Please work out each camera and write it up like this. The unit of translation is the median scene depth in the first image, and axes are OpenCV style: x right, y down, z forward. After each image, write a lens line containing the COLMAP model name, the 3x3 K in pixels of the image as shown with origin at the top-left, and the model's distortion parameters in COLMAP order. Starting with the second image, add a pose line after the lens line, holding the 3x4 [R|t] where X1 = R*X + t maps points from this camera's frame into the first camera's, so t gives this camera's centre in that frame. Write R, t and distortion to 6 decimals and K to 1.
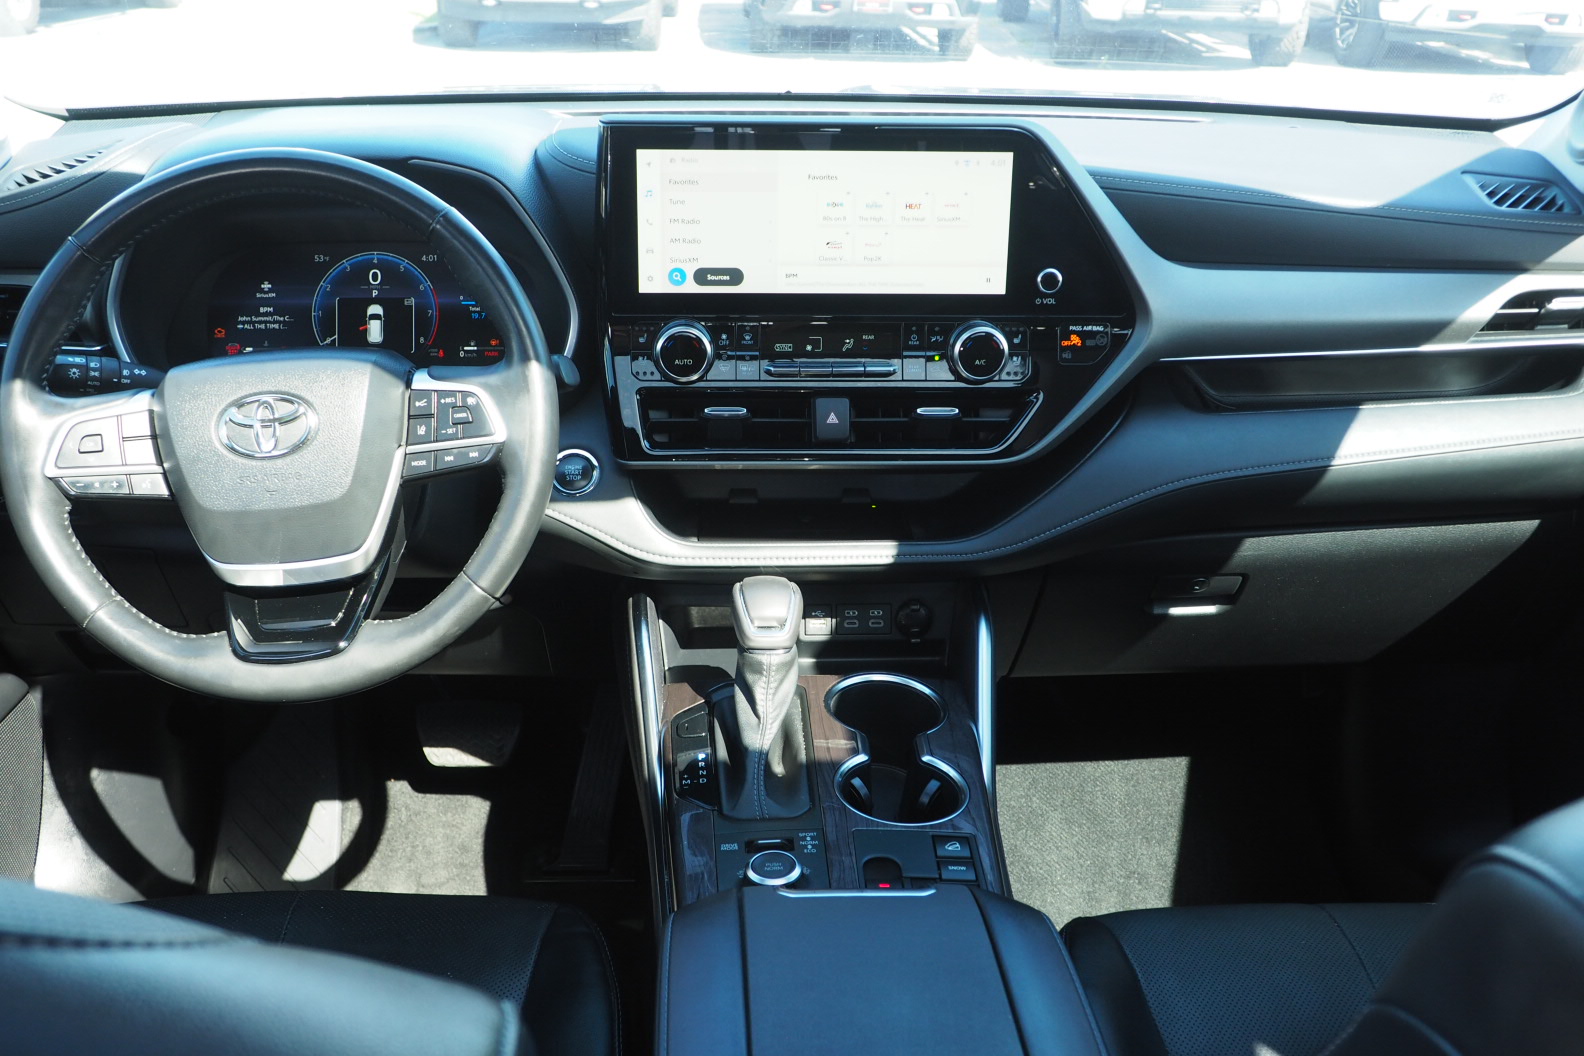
lens RADIAL K [[1460.2, 0, 792.0], [0, 1460.2, 528.0], [0, 0, 1]] dist [-0.004037, -0.011890]
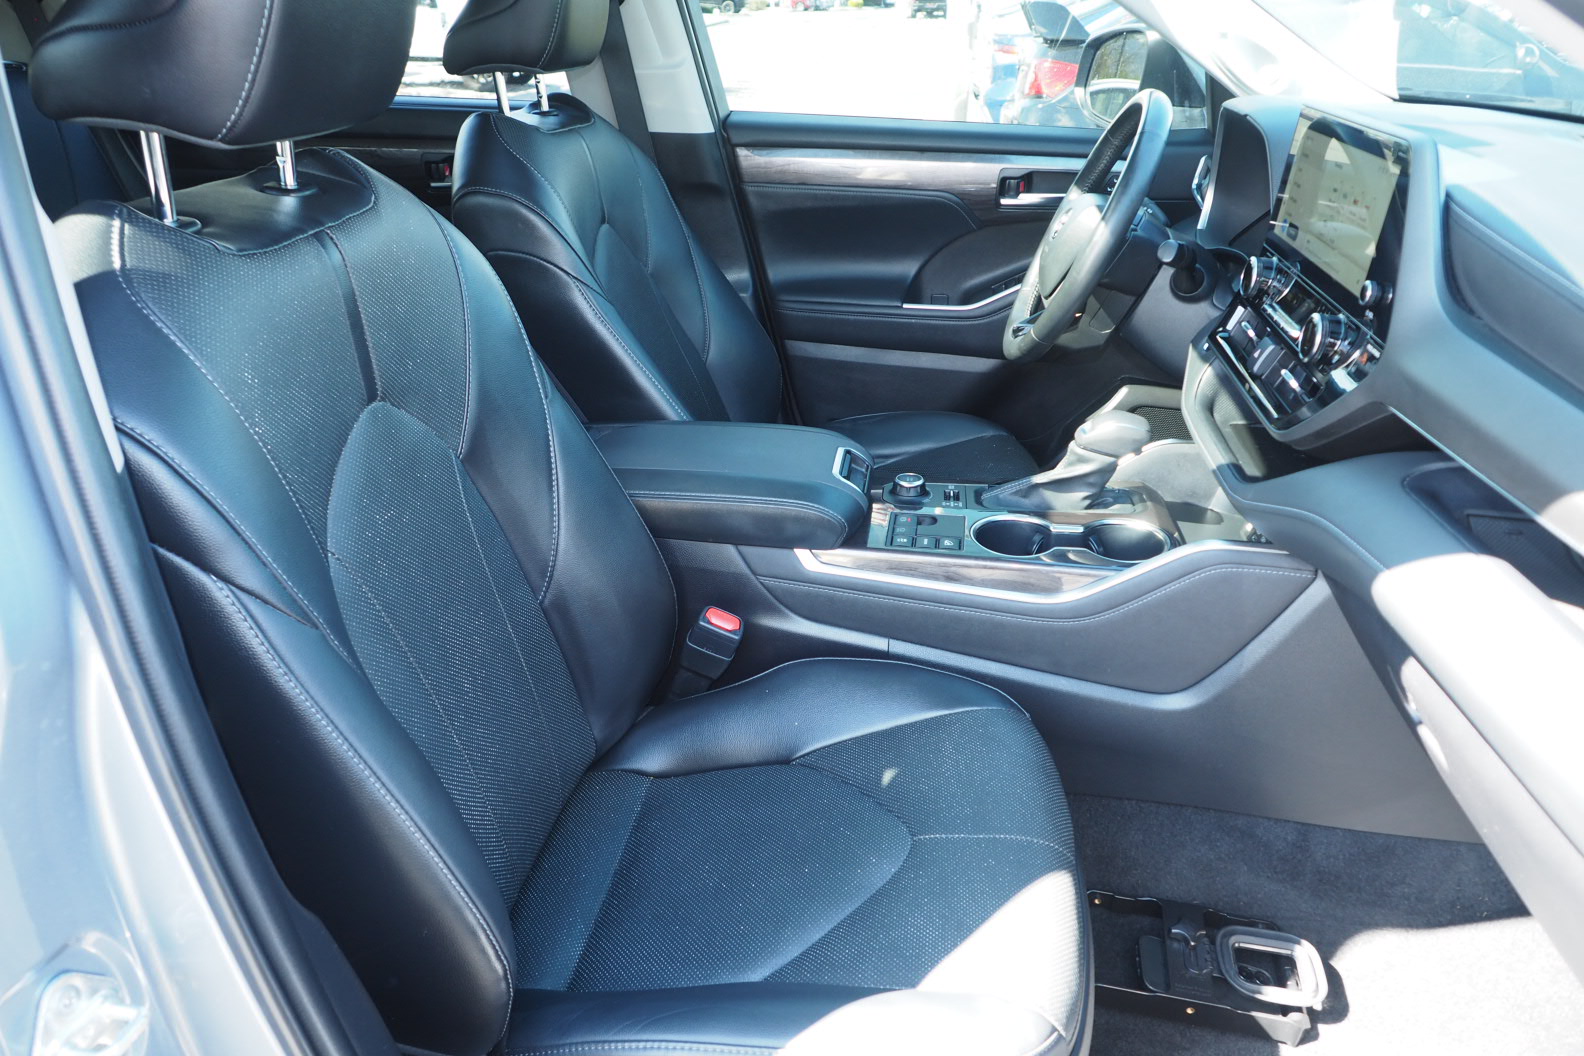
lens RADIAL K [[1108.2, 0, 779.2], [0, 1108.2, 524.0], [0, 0, 1]] dist [-0.013494, -0.004579]
pose [[-0.181604, 0.412636, -0.892610, 1.010198], [-0.379952, 0.807769, 0.450718, -0.226796], [0.907004, 0.421001, 0.010088, 0.669299]]
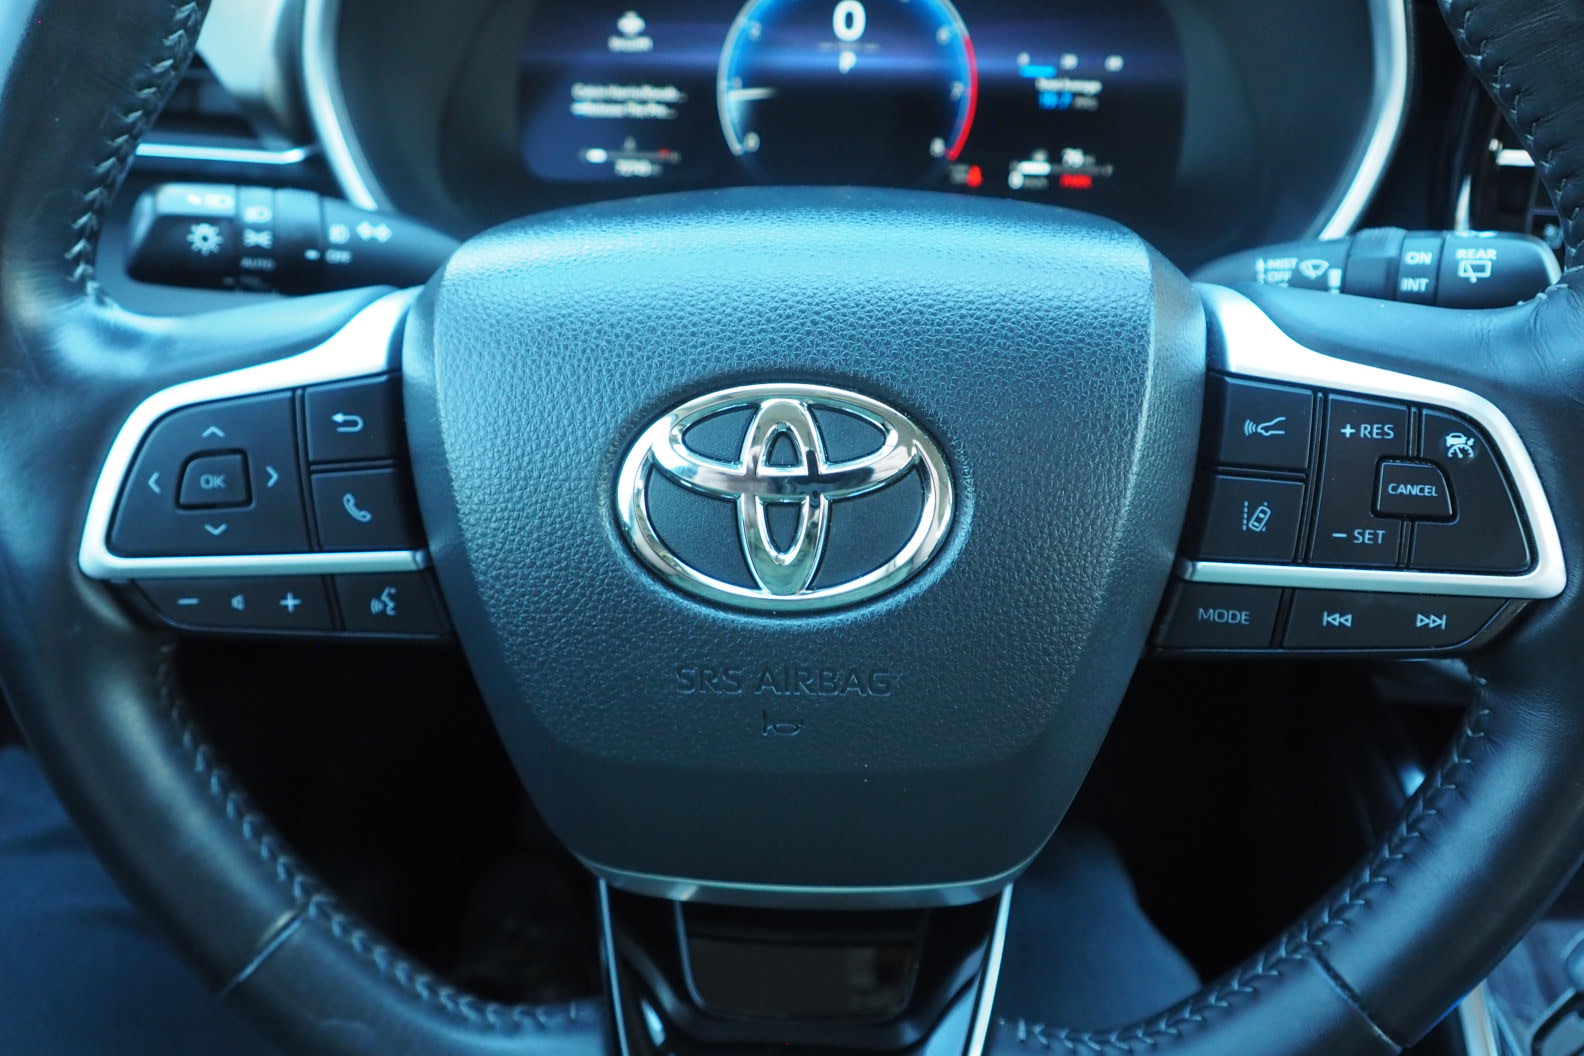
lens RADIAL K [[1125.4, 0, 792.0], [0, 1125.4, 528.0], [0, 0, 1]] dist [-0.036818, -0.006943]
pose [[0.990733, 0.077638, -0.111449, -0.274084], [-0.049960, 0.971310, 0.232510, -0.097398], [0.126303, -0.224788, 0.966187, 0.653910]]
